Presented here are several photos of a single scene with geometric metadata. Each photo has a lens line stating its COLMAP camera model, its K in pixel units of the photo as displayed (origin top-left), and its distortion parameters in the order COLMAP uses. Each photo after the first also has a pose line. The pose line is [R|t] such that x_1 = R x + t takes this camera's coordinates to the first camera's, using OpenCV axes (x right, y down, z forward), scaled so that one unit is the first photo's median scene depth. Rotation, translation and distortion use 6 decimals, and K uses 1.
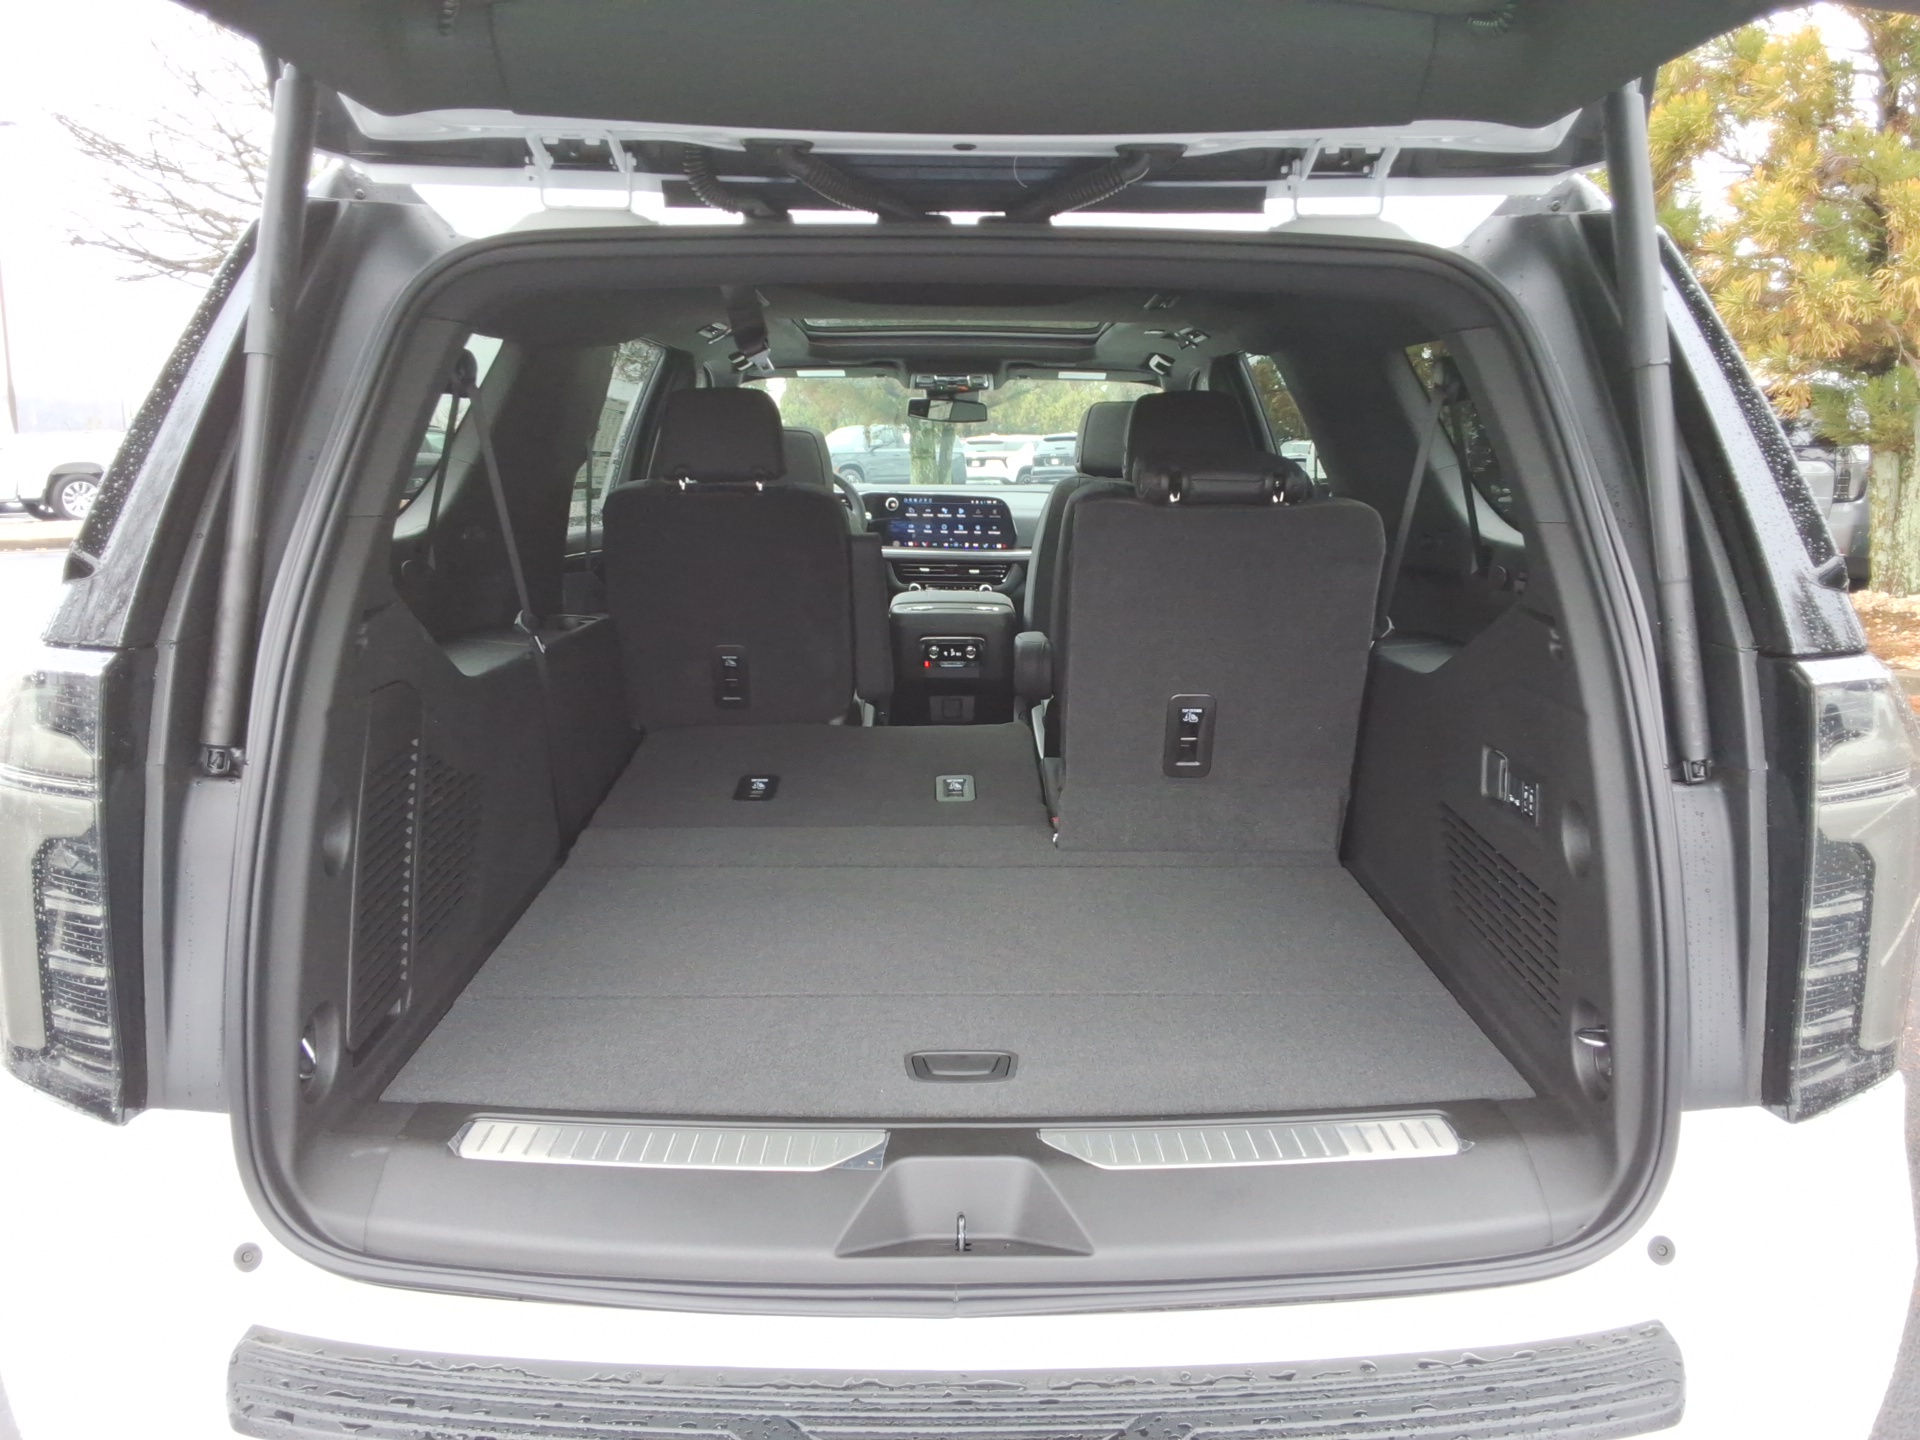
lens RADIAL K [[1527.0, 0, 982.4], [0, 1527.0, 703.3], [0, 0, 1]] dist [0.127762, -0.185631]
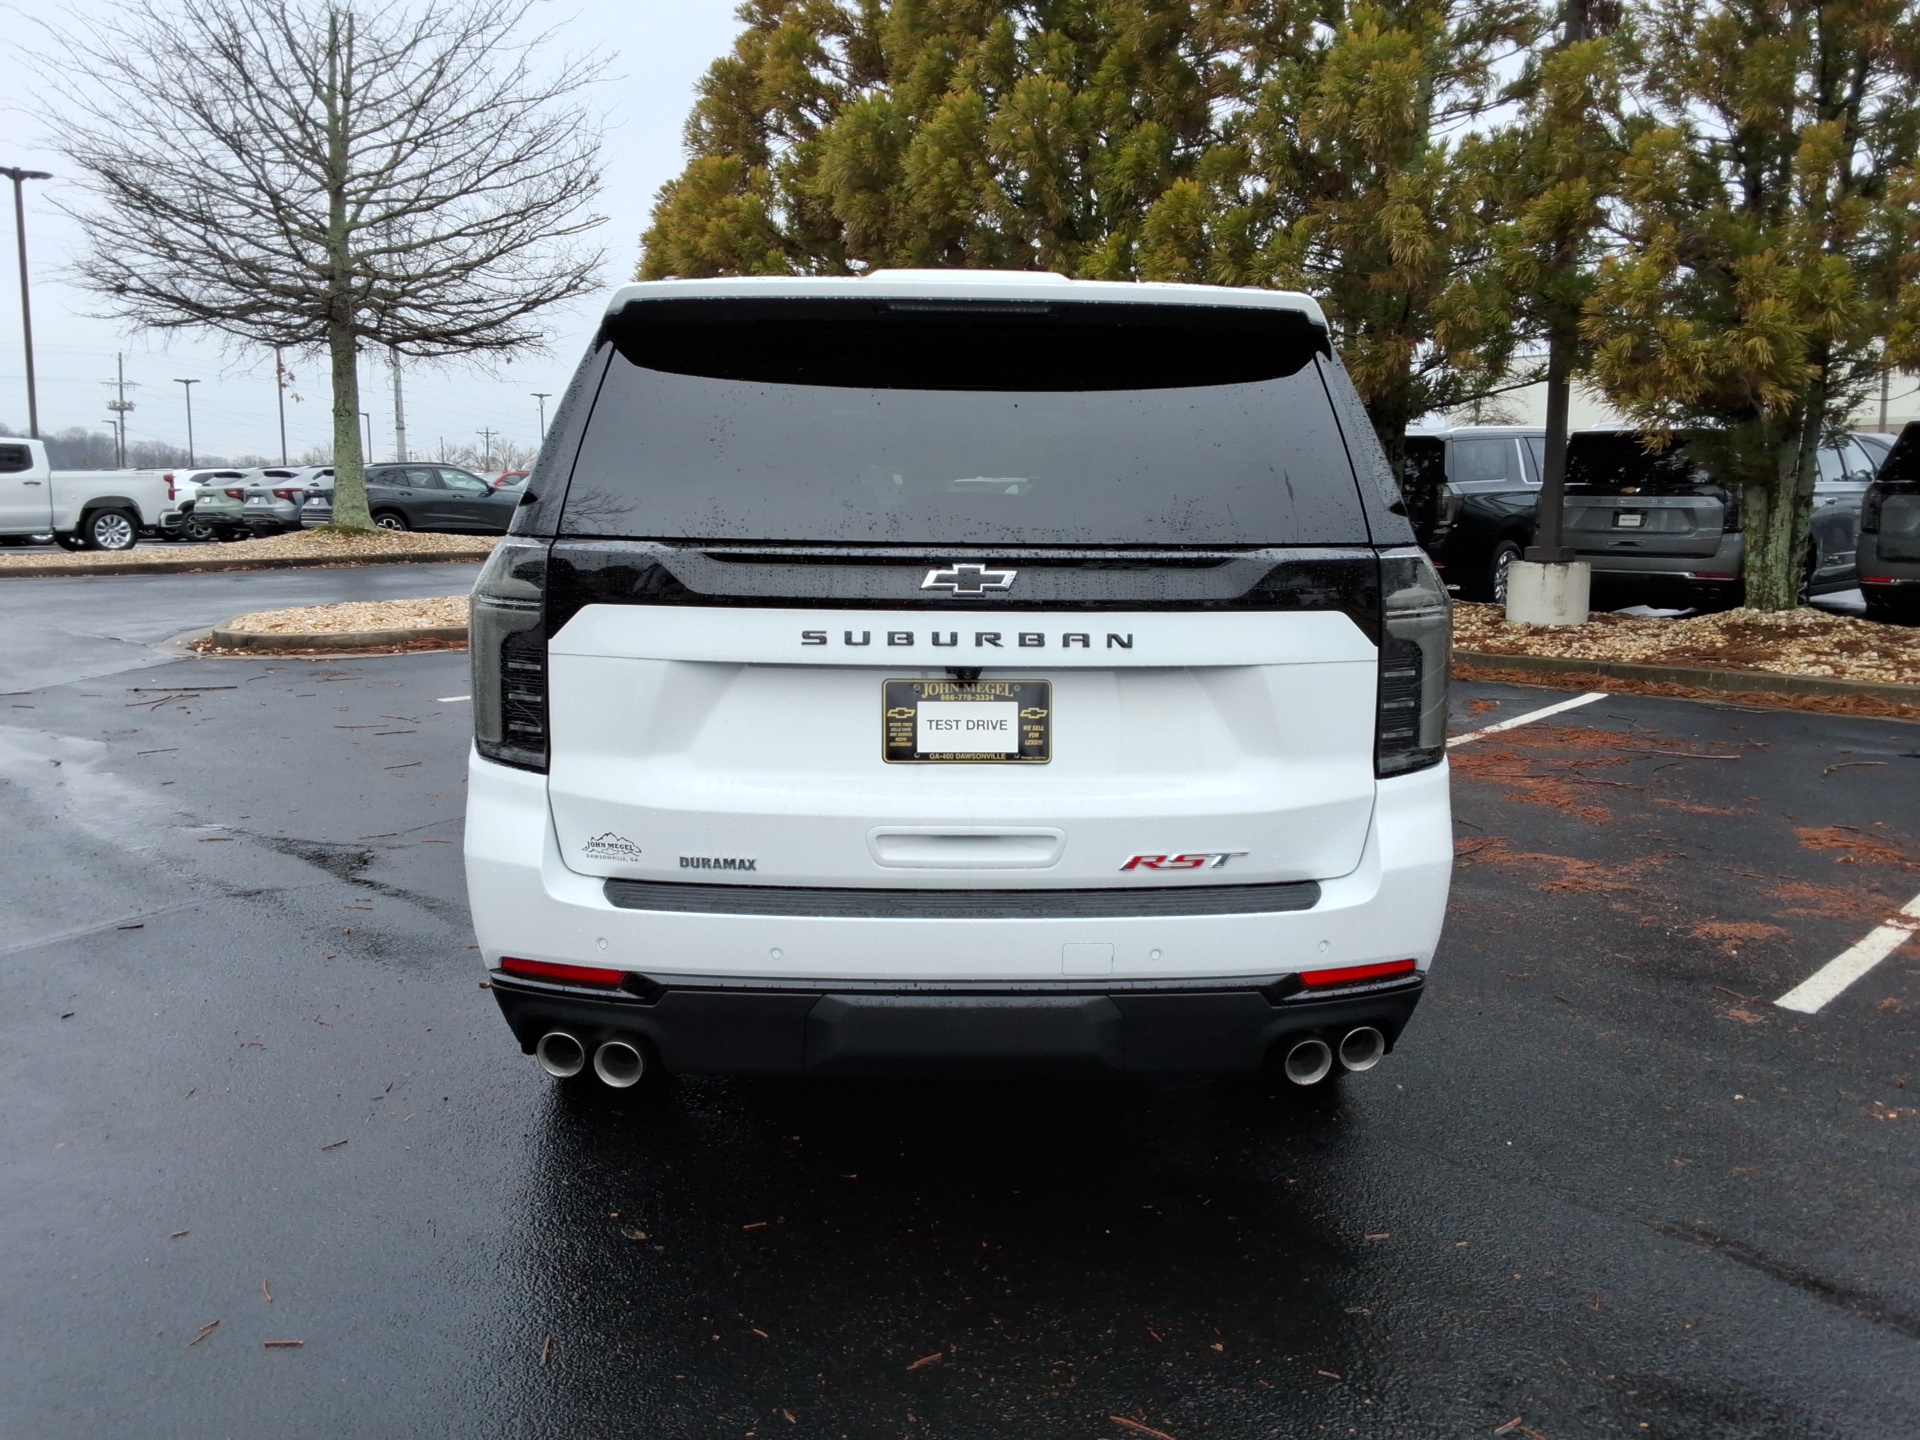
lens RADIAL K [[1546.9, 0, 984.1], [0, 1546.9, 696.3], [0, 0, 1]] dist [0.107338, -0.183621]
pose [[0.999941, 0.003255, 0.010331, -0.001571], [-0.002910, 0.999442, -0.033277, 0.040365], [-0.010434, 0.033245, 0.999393, -0.175251]]
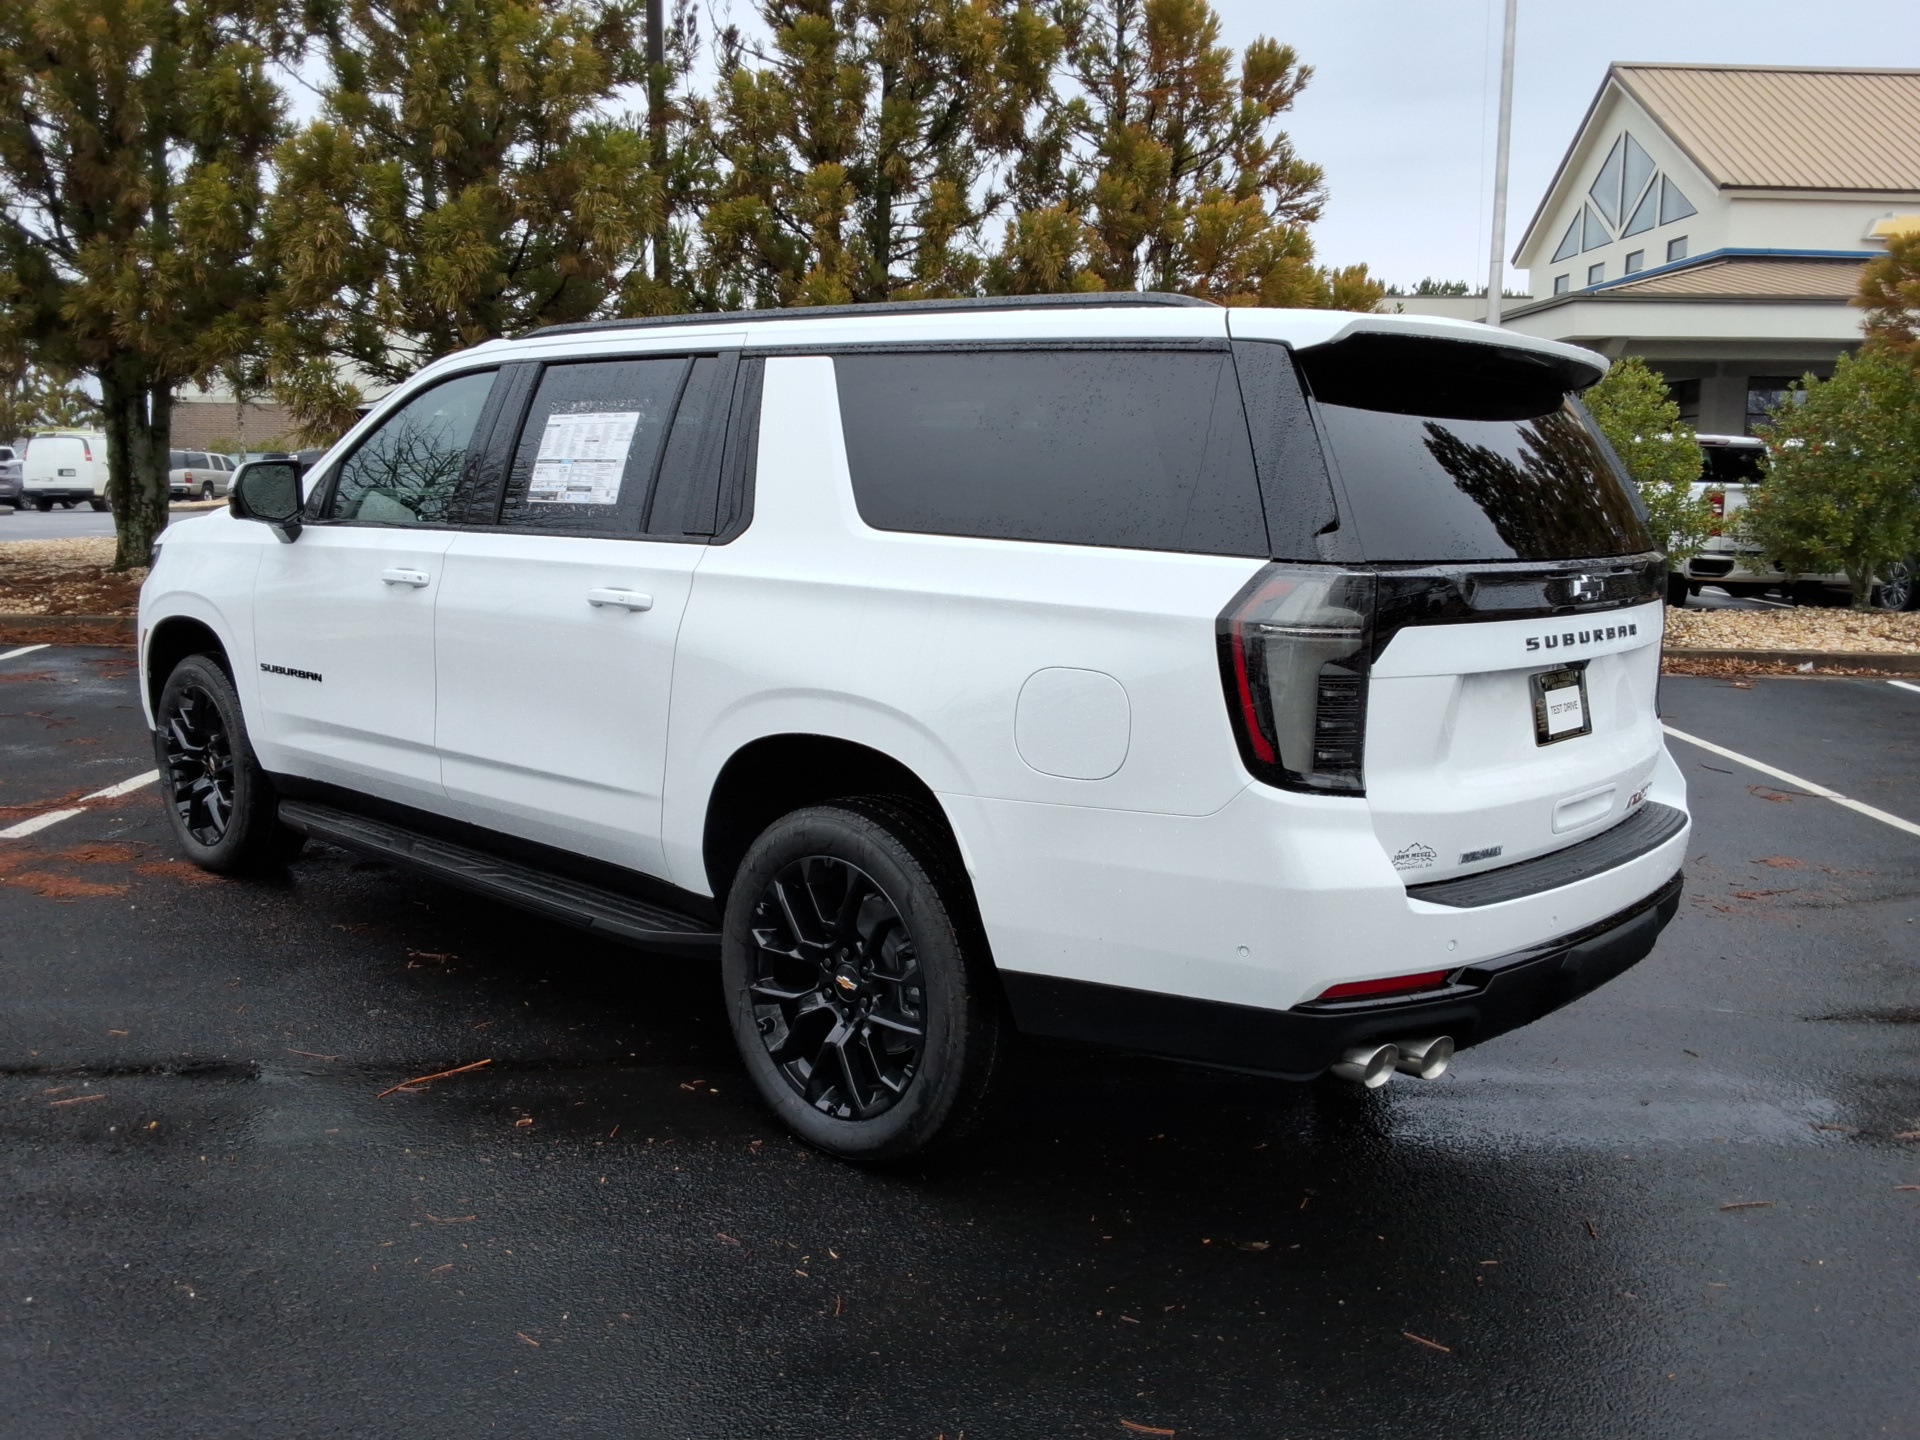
lens RADIAL K [[1518.2, 0, 990.1], [0, 1518.2, 707.3], [0, 0, 1]] dist [0.155872, -0.250031]
pose [[0.682283, -0.094354, 0.724974, -0.401275], [0.099521, 0.994393, 0.035759, 0.005473], [-0.724283, 0.047752, 0.687847, -0.005835]]
